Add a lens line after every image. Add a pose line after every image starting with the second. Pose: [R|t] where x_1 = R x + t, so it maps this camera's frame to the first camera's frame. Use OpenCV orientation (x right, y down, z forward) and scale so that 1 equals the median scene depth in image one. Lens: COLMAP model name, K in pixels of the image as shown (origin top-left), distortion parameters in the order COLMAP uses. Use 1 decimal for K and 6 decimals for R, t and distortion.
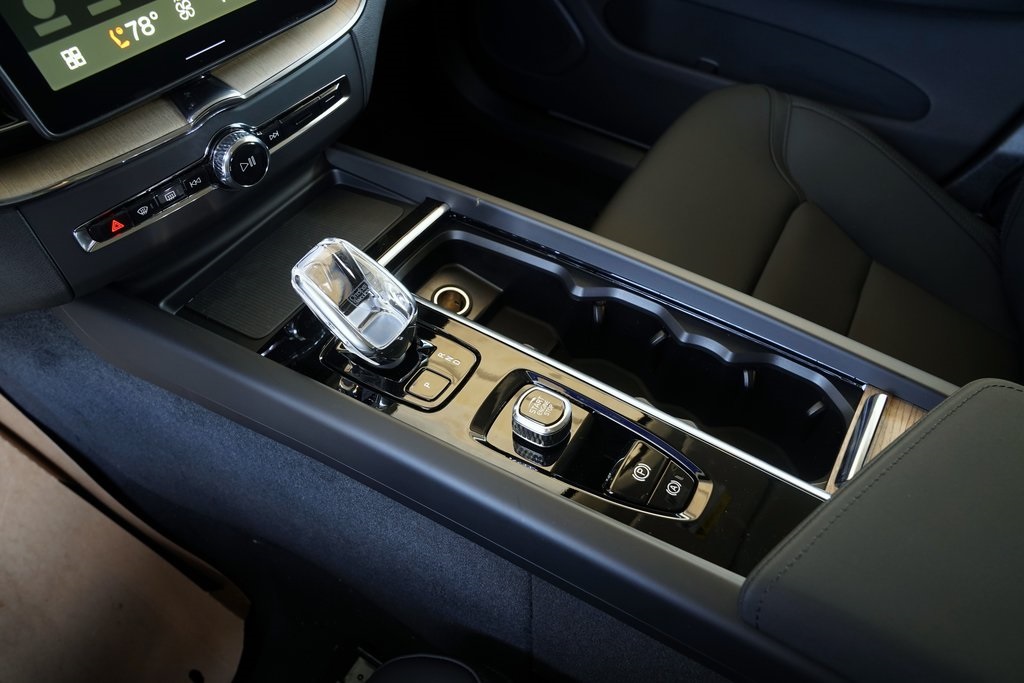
lens RADIAL K [[712.8, 0, 512.0], [0, 712.8, 341.5], [0, 0, 1]] dist [-0.133848, 0.101236]
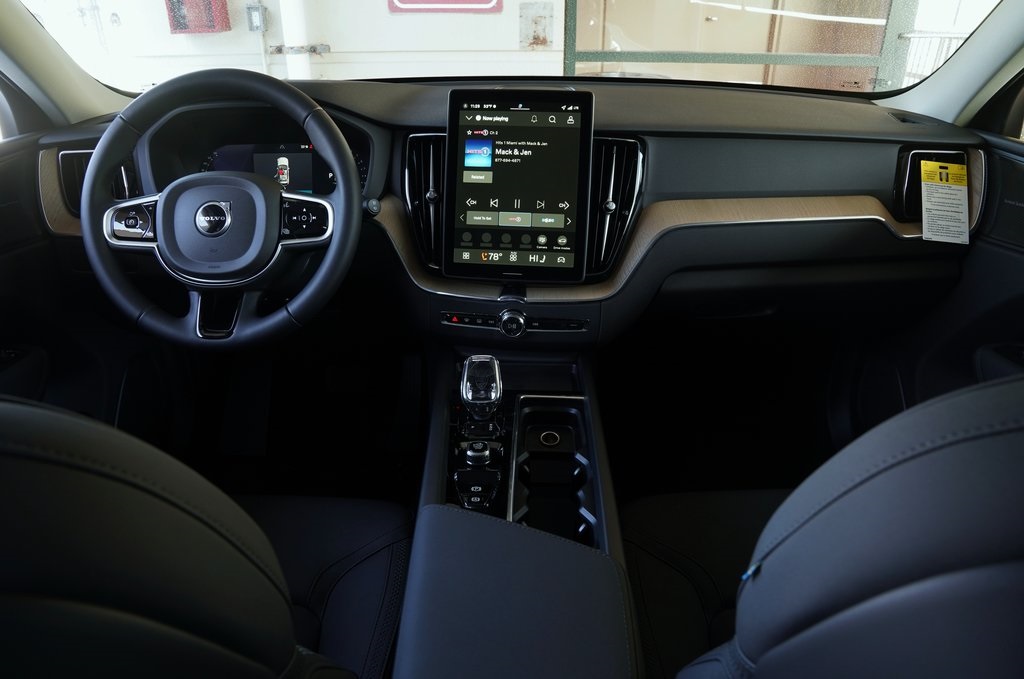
lens RADIAL K [[712.8, 0, 512.0], [0, 712.8, 339.5], [0, 0, 1]] dist [-0.133848, 0.101236]
pose [[0.524383, 0.370479, -0.766660, 1.586822], [-0.656731, 0.749064, -0.087218, -0.030014], [0.541965, 0.549225, 0.636102, -0.481094]]
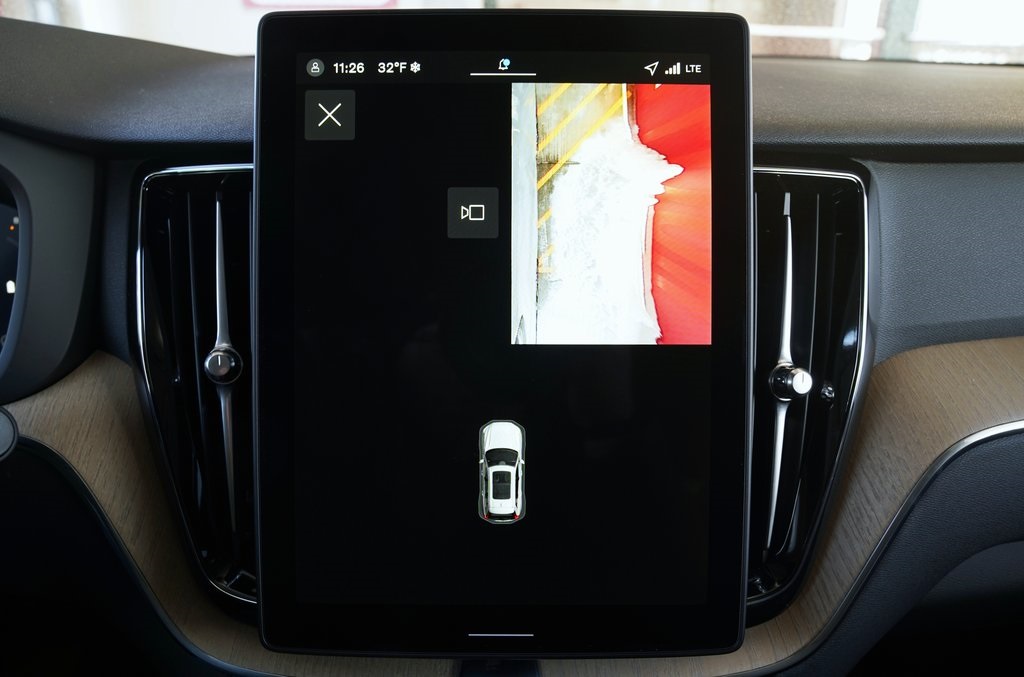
lens RADIAL K [[807.1, 0, 512.0], [0, 807.1, 338.5], [0, 0, 1]] dist [-0.102599, 0.109563]
pose [[0.623940, 0.285031, -0.727638, 0.076925], [-0.603919, 0.766801, -0.217480, -0.492273], [0.495965, 0.575129, 0.650574, 0.292465]]
